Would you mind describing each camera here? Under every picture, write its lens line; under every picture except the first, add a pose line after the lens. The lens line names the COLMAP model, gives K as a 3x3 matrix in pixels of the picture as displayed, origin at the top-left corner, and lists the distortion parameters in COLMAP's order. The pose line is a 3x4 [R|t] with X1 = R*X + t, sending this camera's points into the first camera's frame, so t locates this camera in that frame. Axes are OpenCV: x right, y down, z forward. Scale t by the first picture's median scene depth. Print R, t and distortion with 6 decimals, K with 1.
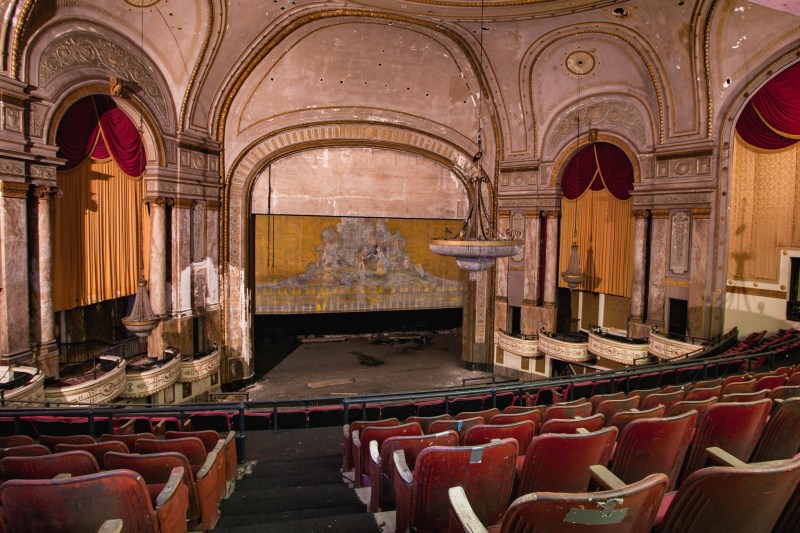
lens RADIAL K [[447.6, 0, 435.7], [0, 447.6, 245.3], [0, 0, 1]] dist [-0.059294, 0.027370]
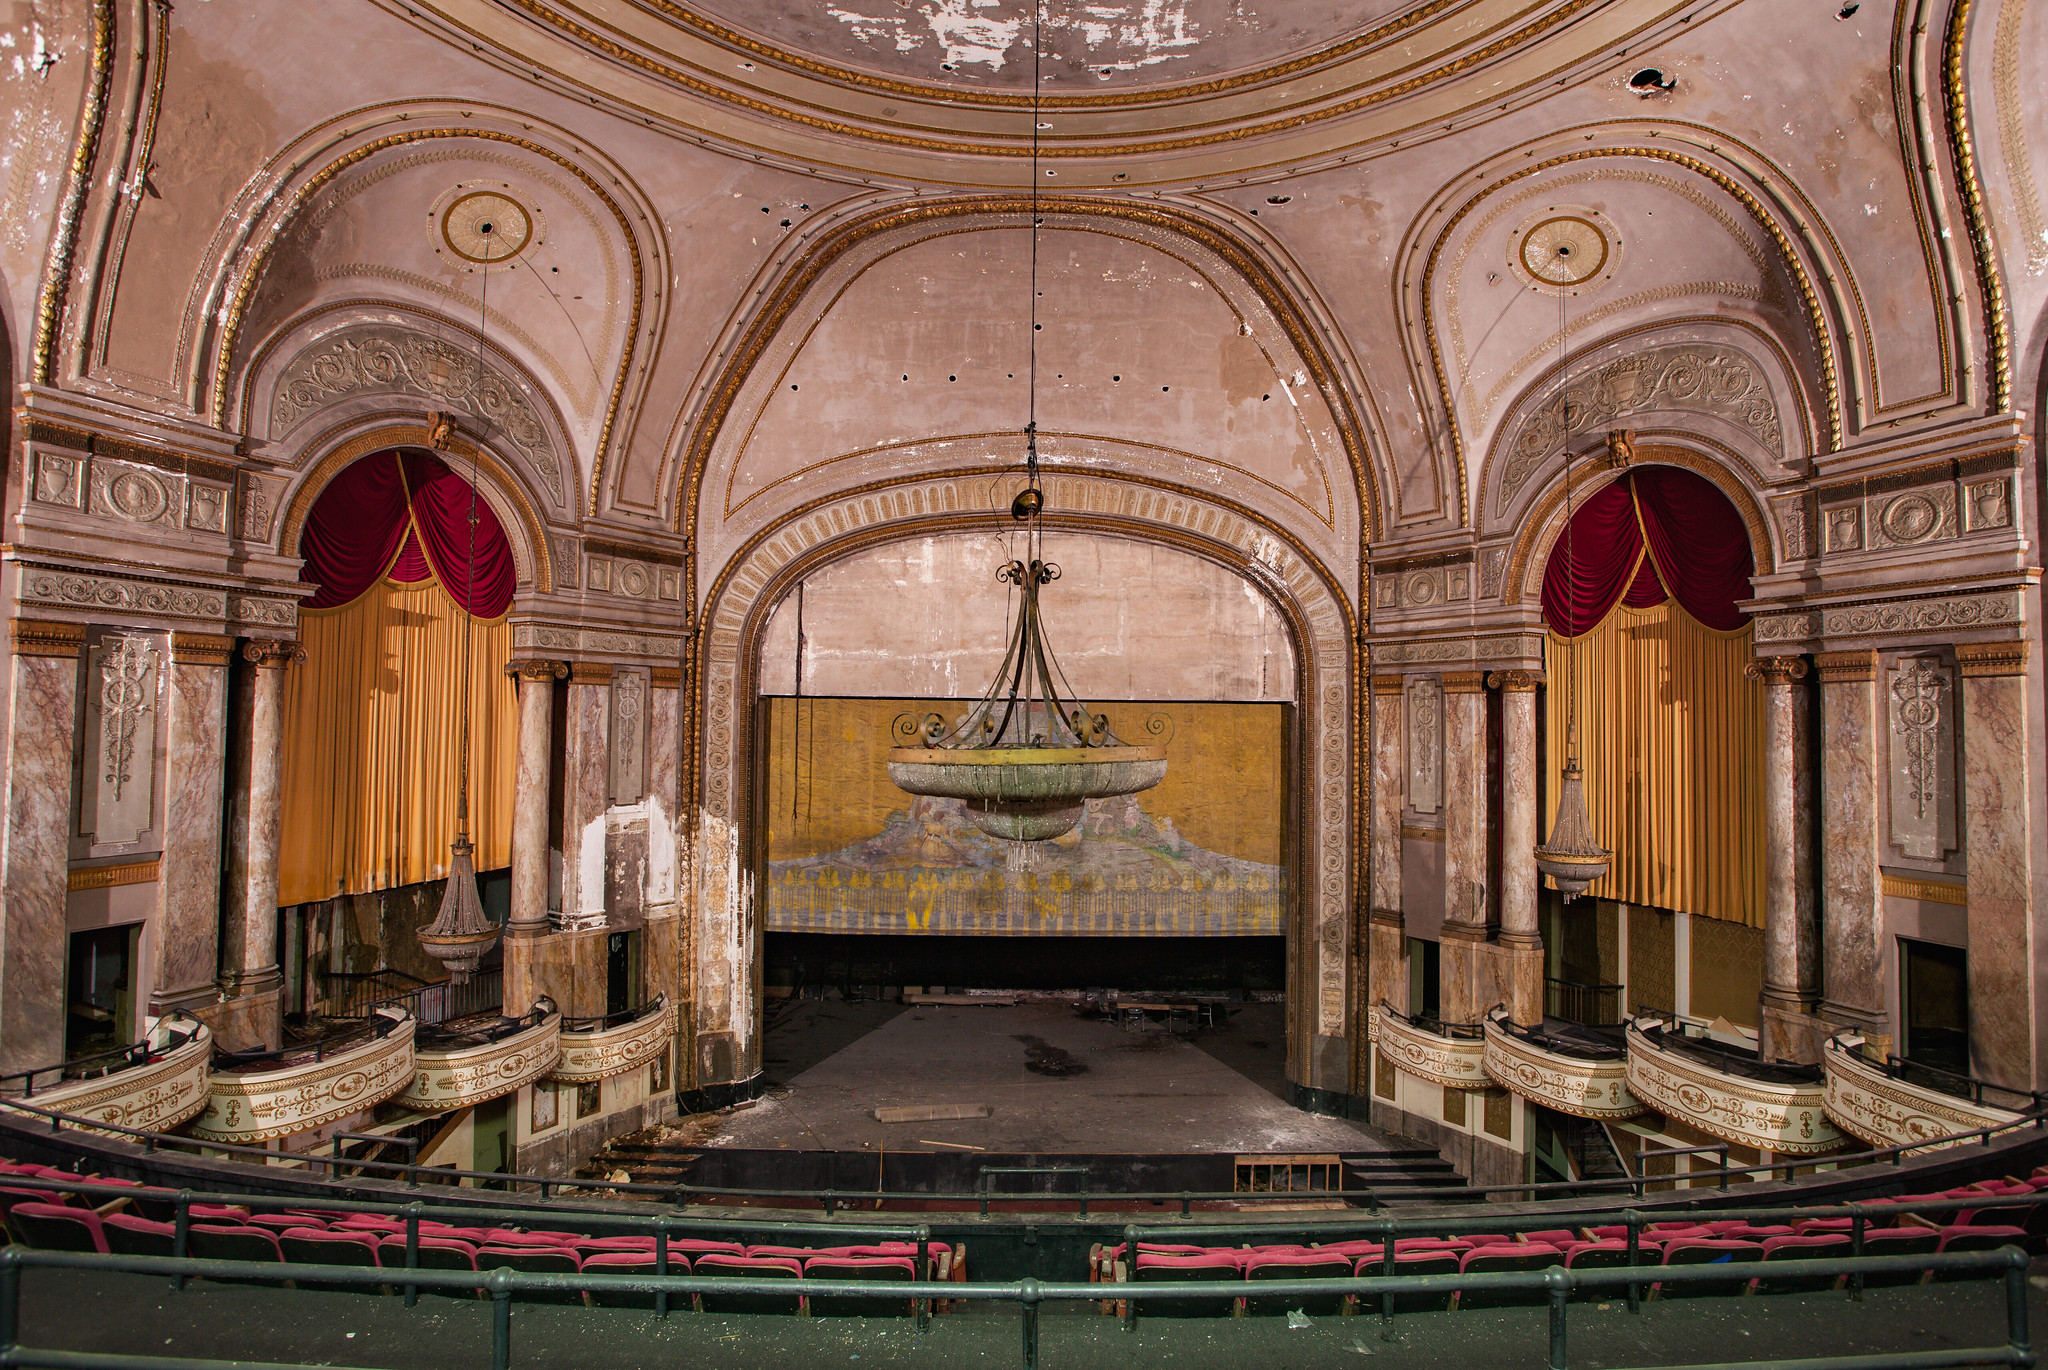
lens RADIAL K [[1041.1, 0, 1031.2], [0, 1041.1, 680.7], [0, 0, 1]] dist [-0.055087, 0.021628]
pose [[0.953517, -0.024959, -0.300305, 0.148117], [-0.001898, 0.996047, -0.088812, 0.004089], [0.301334, 0.085254, 0.949700, 0.113804]]
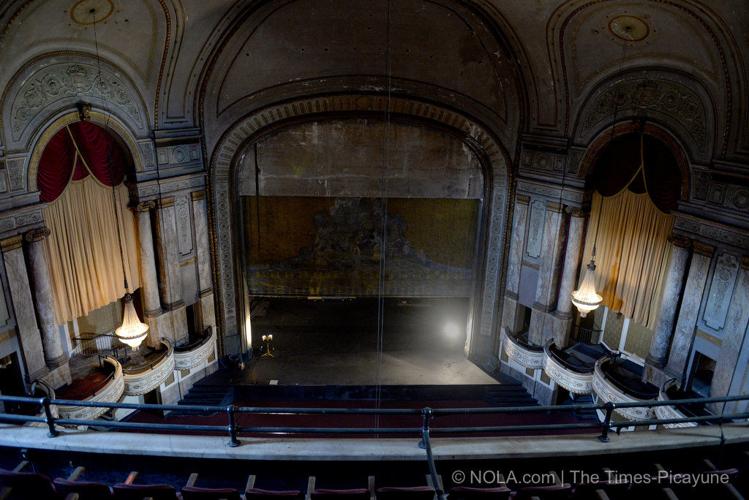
lens RADIAL K [[522.9, 0, 373.7], [0, 522.9, 250.4], [0, 0, 1]] dist [-0.016232, -0.015534]
pose [[0.964531, 0.081561, -0.251054, 0.156880], [-0.012309, 0.963932, 0.265865, -0.266177], [0.263683, -0.253345, 0.930746, 0.001452]]
